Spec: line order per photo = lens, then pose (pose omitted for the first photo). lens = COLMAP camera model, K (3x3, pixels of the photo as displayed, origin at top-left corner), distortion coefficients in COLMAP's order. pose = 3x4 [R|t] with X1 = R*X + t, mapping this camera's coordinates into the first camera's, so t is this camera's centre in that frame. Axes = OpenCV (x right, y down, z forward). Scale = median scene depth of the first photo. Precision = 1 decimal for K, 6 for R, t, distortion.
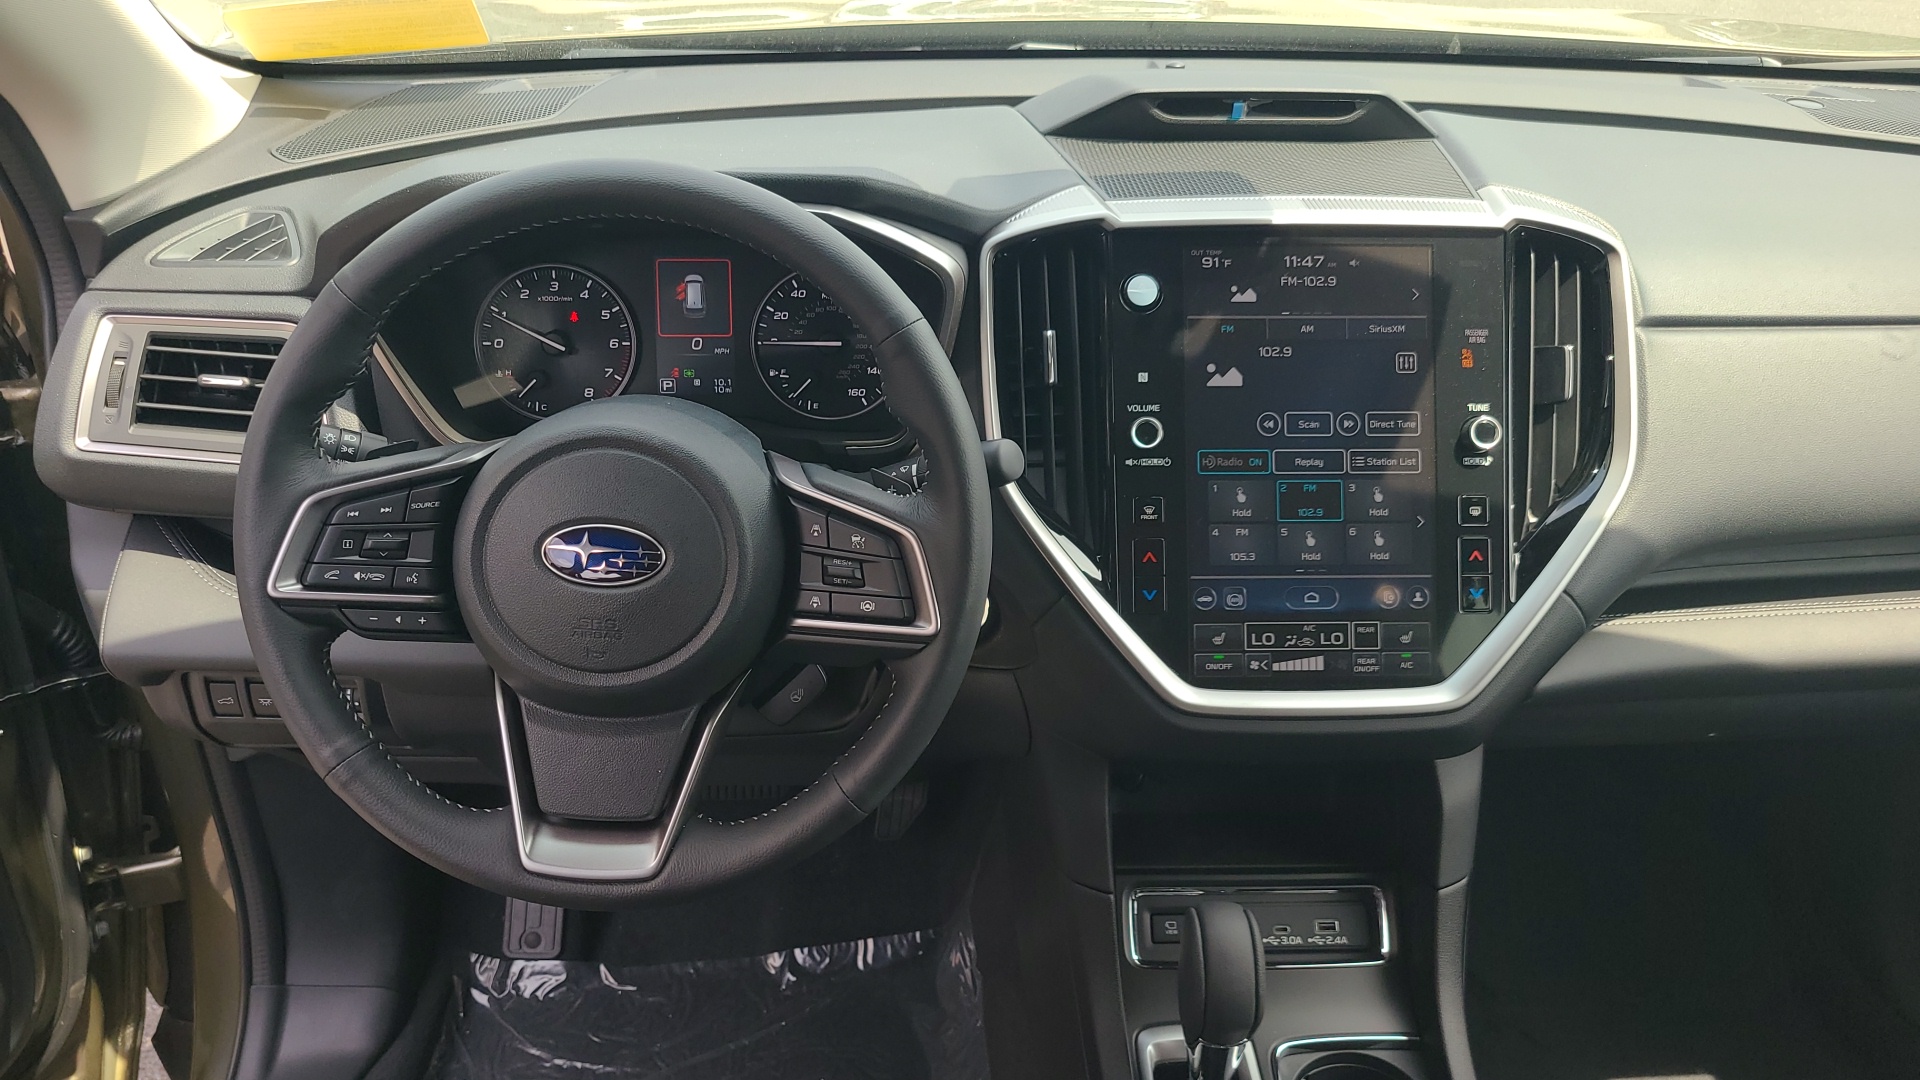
lens RADIAL K [[1437.5, 0, 945.2], [0, 1437.5, 534.8], [0, 0, 1]] dist [0.042908, -0.011515]
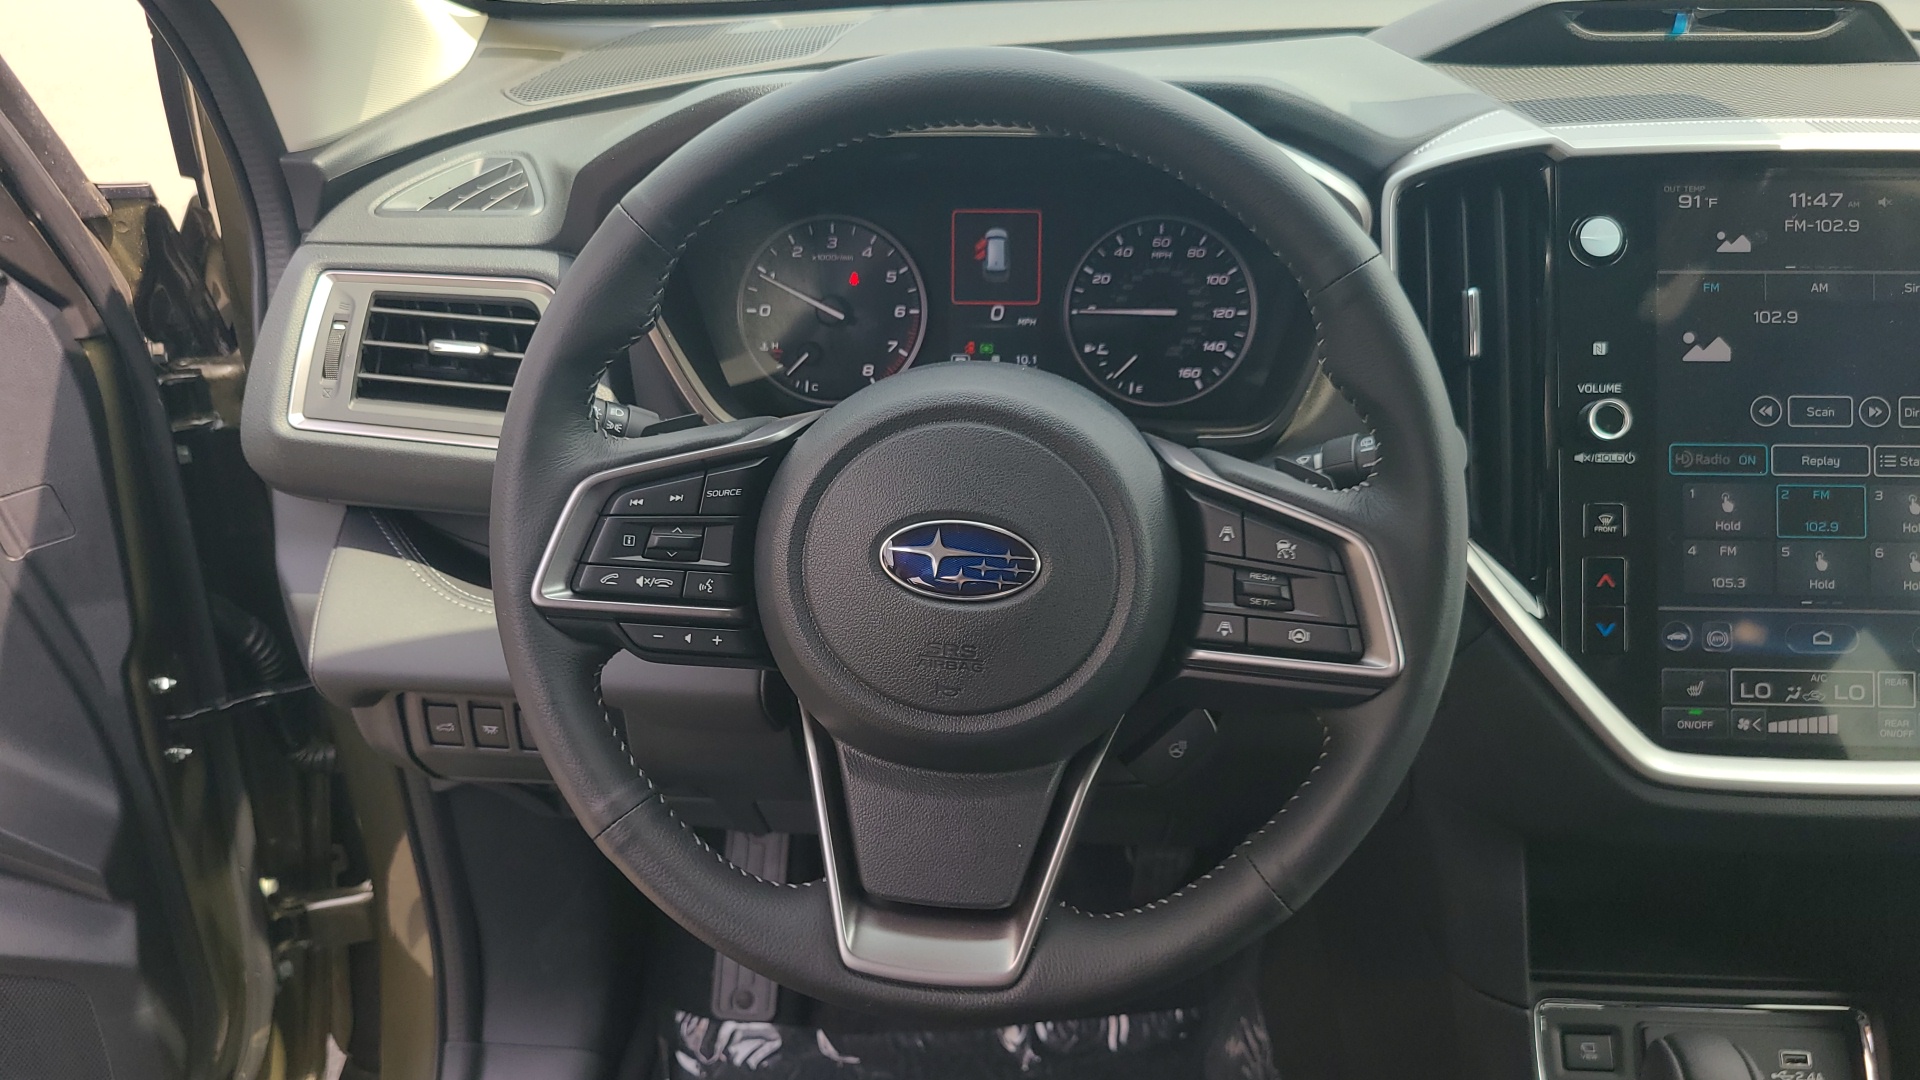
lens RADIAL K [[1437.5, 0, 954.5], [0, 1437.5, 541.5], [0, 0, 1]] dist [0.042908, -0.011515]
pose [[0.996619, 0.018637, -0.080022, -0.142413], [-0.019636, 0.999739, -0.011715, 0.010384], [0.079783, 0.013247, 0.996724, 0.191428]]
